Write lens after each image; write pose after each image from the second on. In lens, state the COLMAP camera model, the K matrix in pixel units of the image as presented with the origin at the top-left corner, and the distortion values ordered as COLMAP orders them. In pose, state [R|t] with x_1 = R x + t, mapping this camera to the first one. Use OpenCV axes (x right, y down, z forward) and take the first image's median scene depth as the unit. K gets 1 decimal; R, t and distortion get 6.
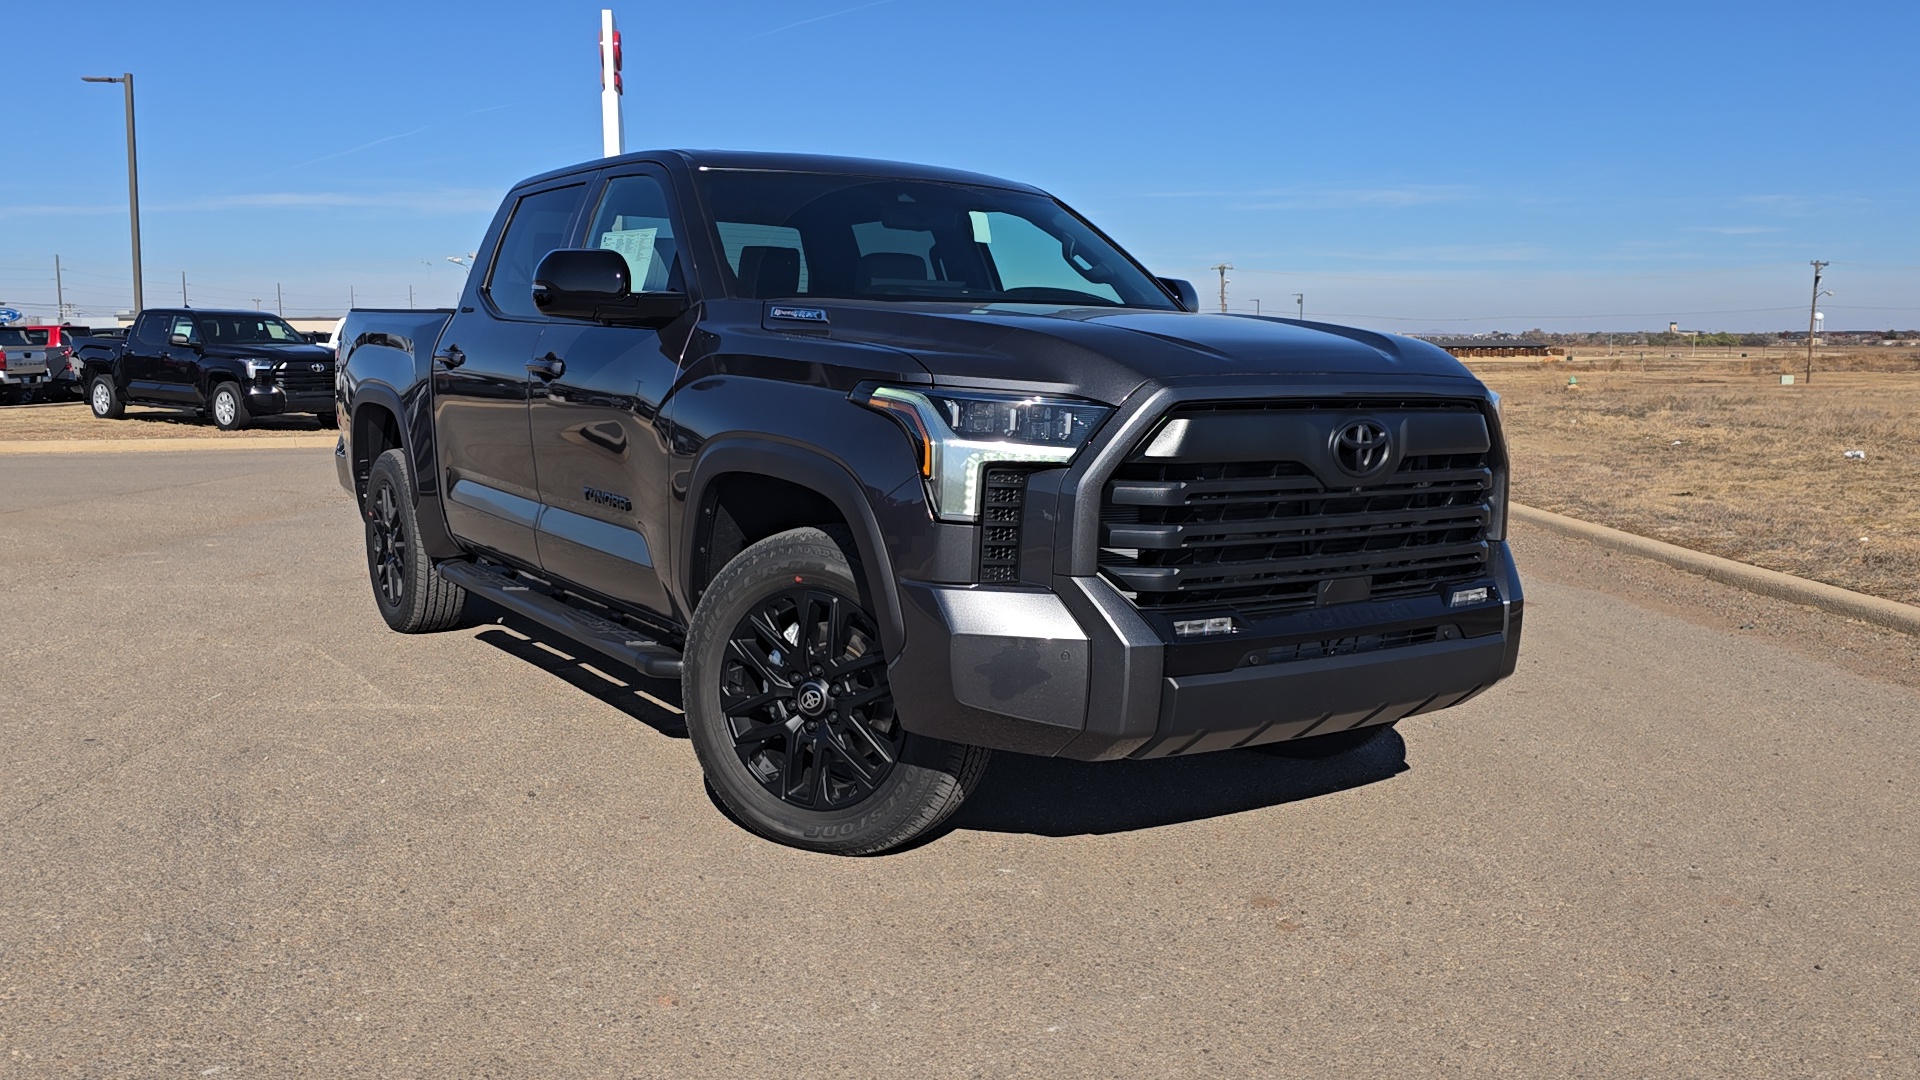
lens RADIAL K [[1607.1, 0, 988.6], [0, 1607.1, 533.6], [0, 0, 1]] dist [-0.008258, 0.005844]
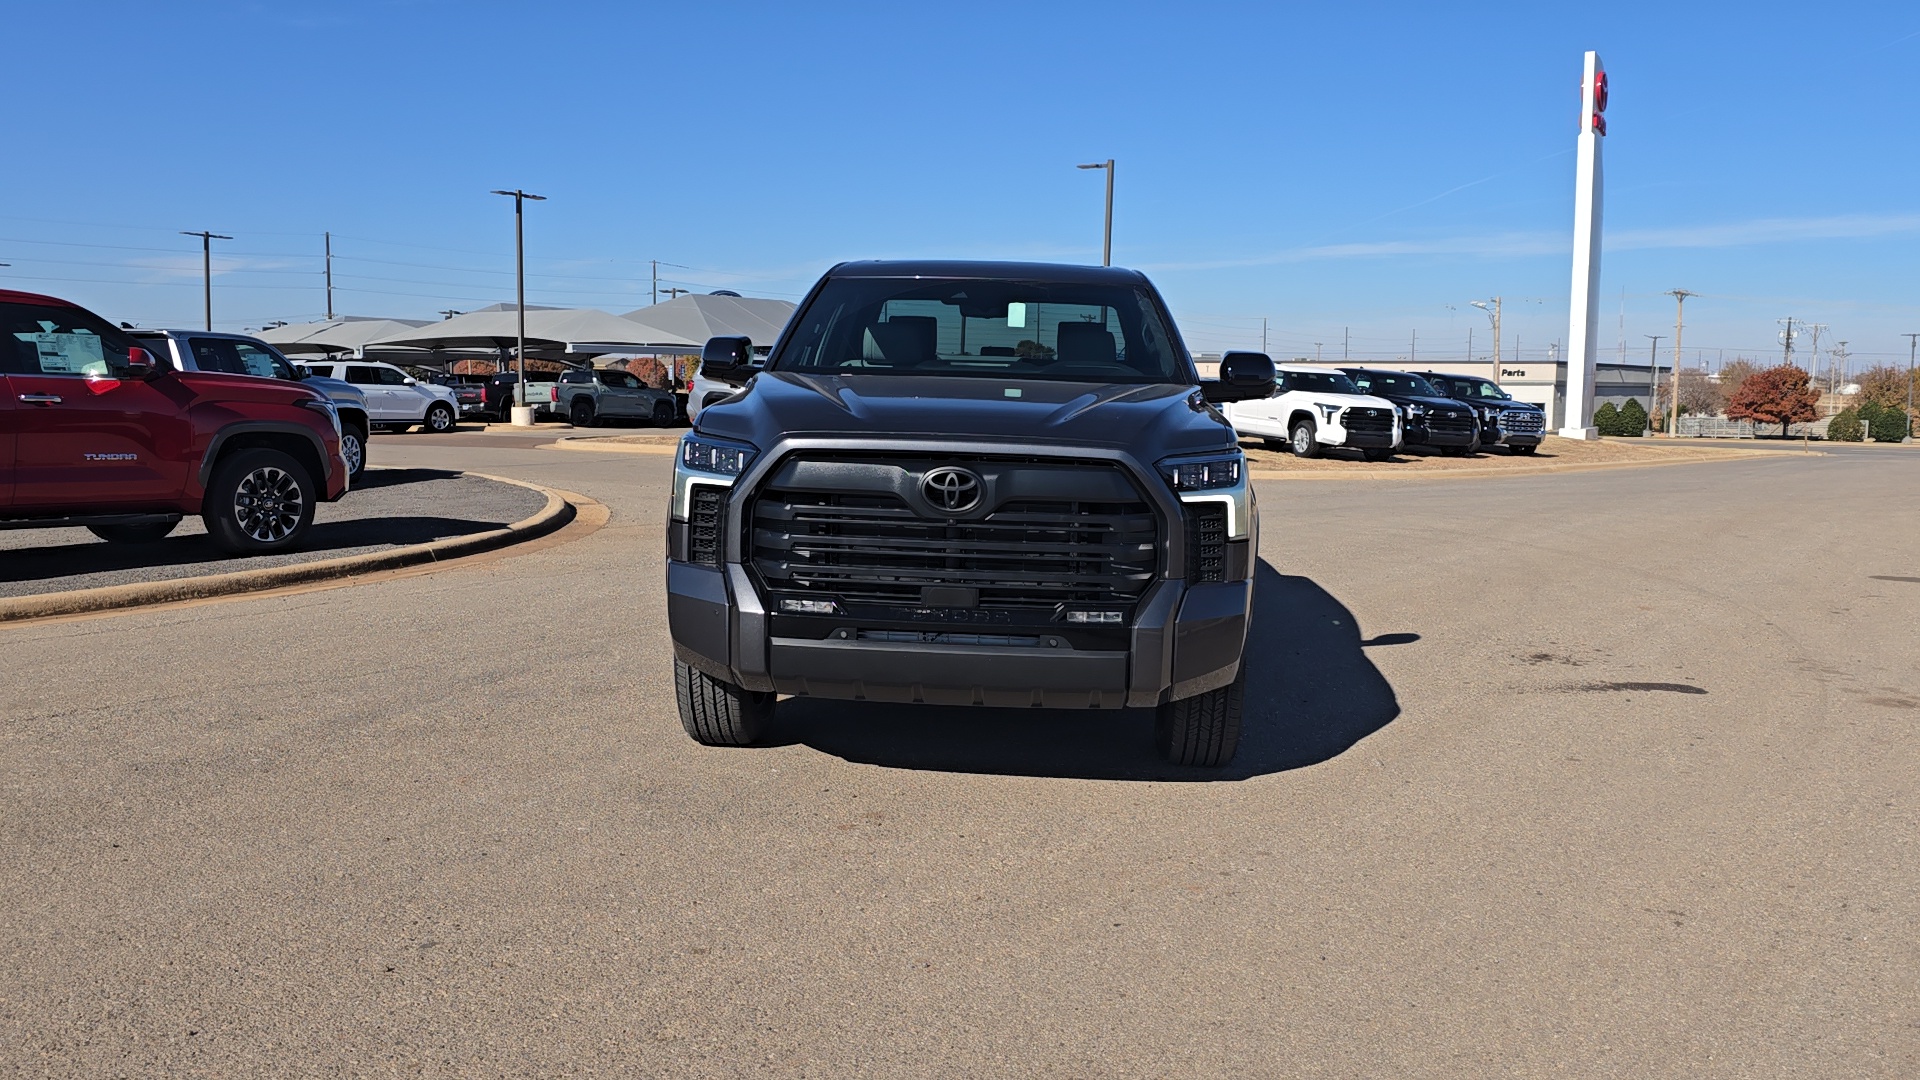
lens RADIAL K [[1607.1, 0, 955.7], [0, 1607.1, 555.1], [0, 0, 1]] dist [-0.008258, 0.005844]
pose [[0.787248, 0.076684, -0.611850, 0.720808], [-0.084222, 0.996310, 0.016502, -0.014738], [0.610858, 0.038540, 0.790802, -0.041168]]
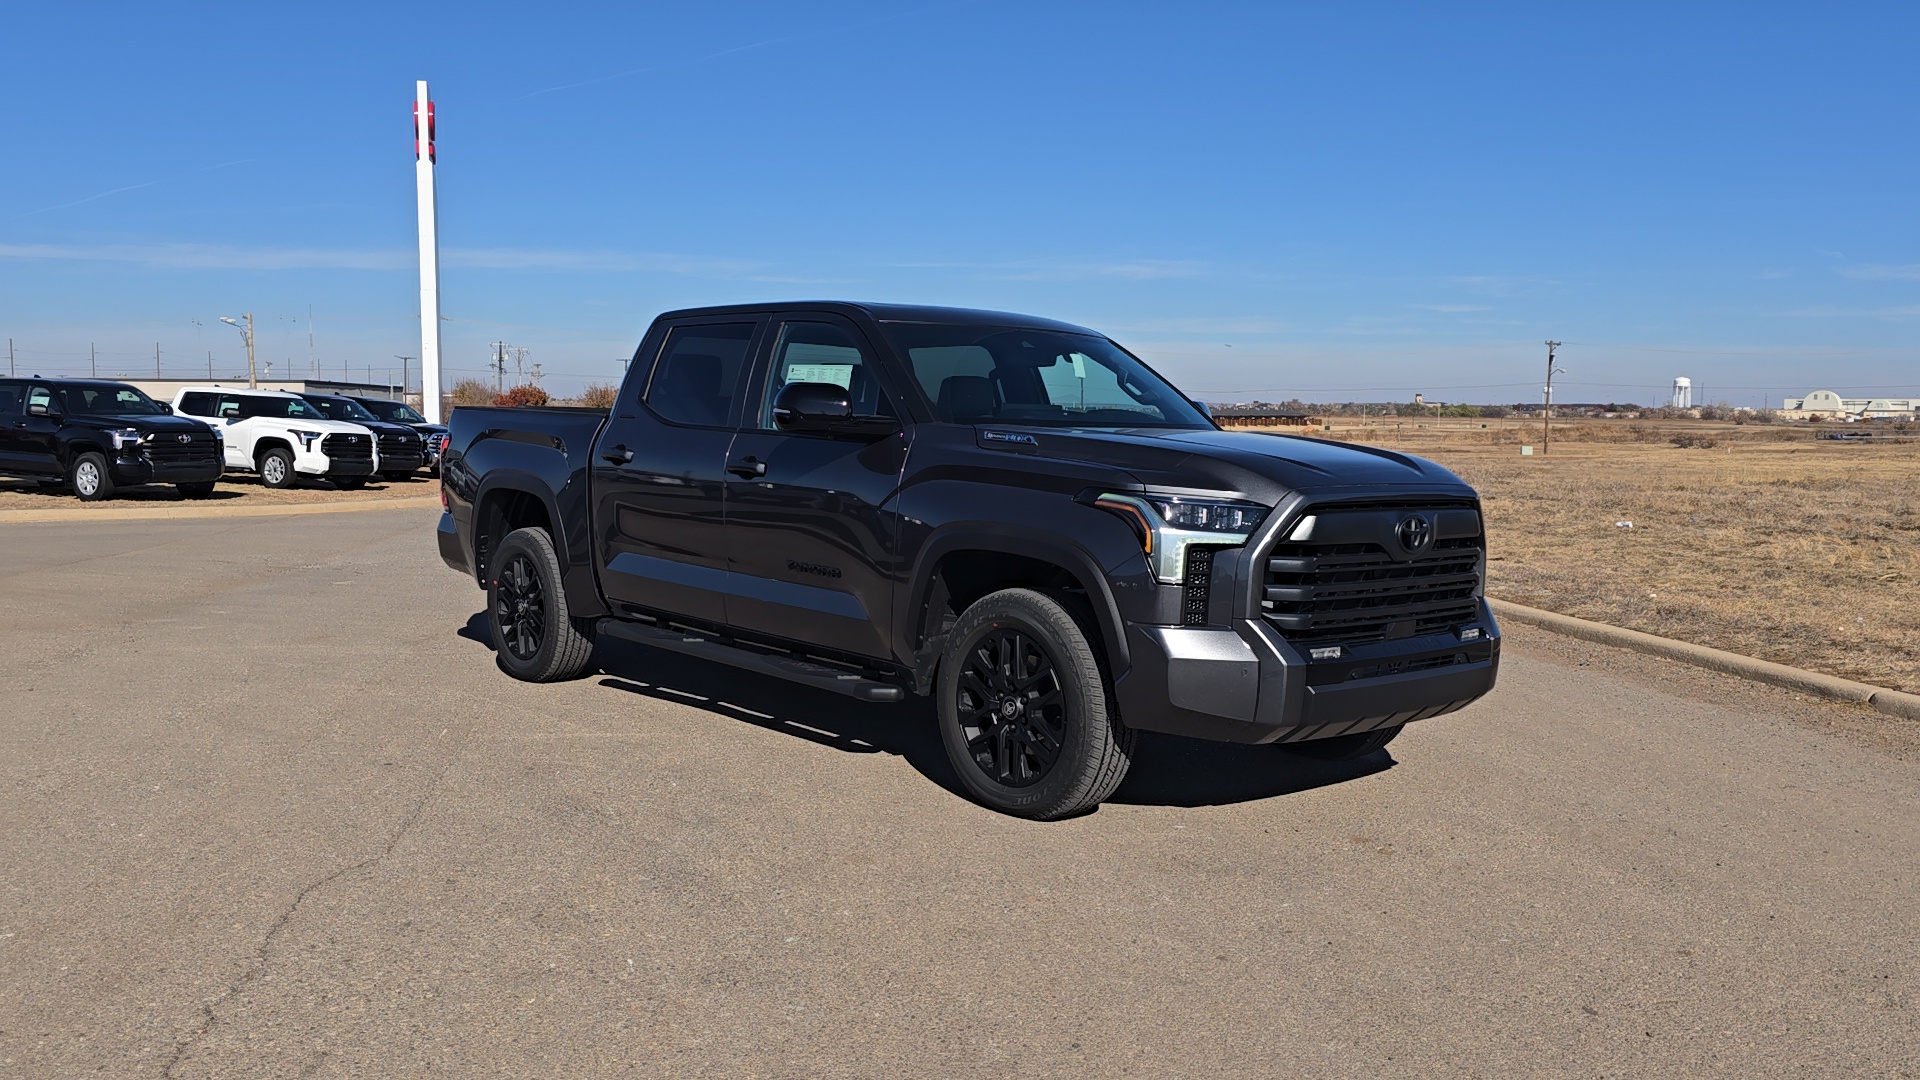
lens RADIAL K [[1607.1, 0, 976.9], [0, 1607.1, 521.8], [0, 0, 1]] dist [-0.008258, 0.005844]
pose [[0.990888, -0.001172, 0.134685, -0.250272], [0.007576, 0.998864, -0.047045, 0.002168], [-0.134477, 0.047636, 0.989771, -0.286352]]
